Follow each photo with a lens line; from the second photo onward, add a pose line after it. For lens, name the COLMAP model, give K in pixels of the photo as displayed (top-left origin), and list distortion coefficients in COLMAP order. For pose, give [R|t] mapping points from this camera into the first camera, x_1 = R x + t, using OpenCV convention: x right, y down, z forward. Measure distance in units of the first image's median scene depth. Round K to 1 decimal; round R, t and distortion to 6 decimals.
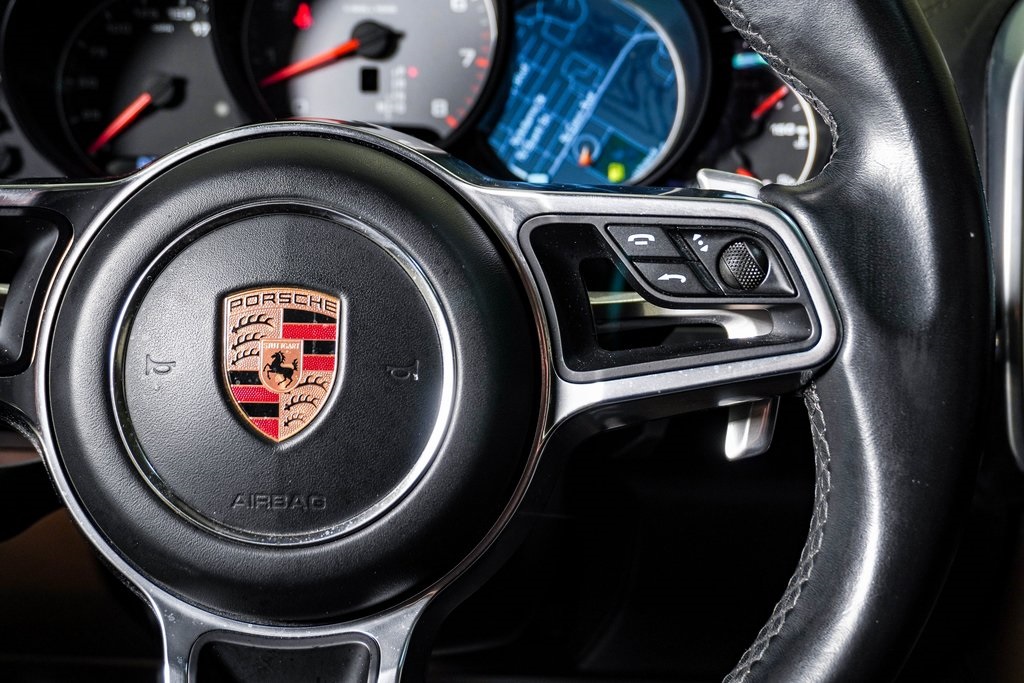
lens RADIAL K [[1443.9, 0, 505.0], [0, 1443.9, 345.3], [0, 0, 1]] dist [0.038341, 0.000000]
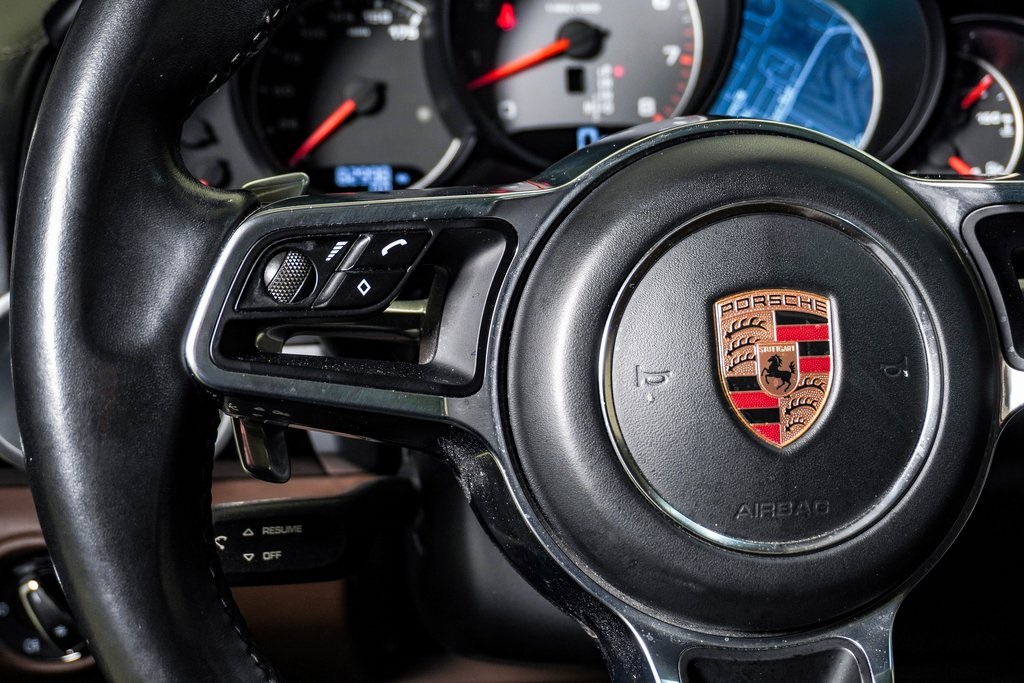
lens RADIAL K [[1443.9, 0, 517.9], [0, 1443.9, 340.0], [0, 0, 1]] dist [0.038341, 0.000000]
pose [[0.987948, -0.049824, 0.146548, -0.294369], [0.050650, 0.998715, -0.001903, -0.007922], [-0.146264, 0.009303, 0.989202, 0.038399]]
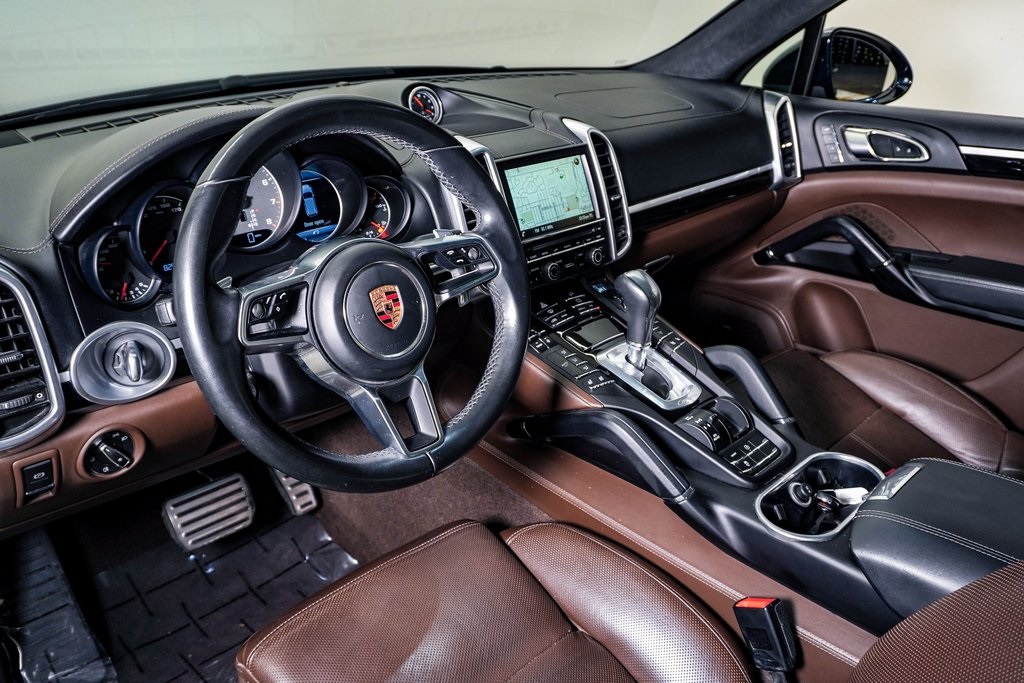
lens RADIAL K [[867.8, 0, 510.0], [0, 867.8, 338.9], [0, 0, 1]] dist [-0.003486, -0.001549]
pose [[0.718265, -0.272128, 0.640346, -0.841678], [0.219124, 0.961981, 0.163025, -0.123747], [-0.660364, 0.023220, 0.750586, -0.515107]]
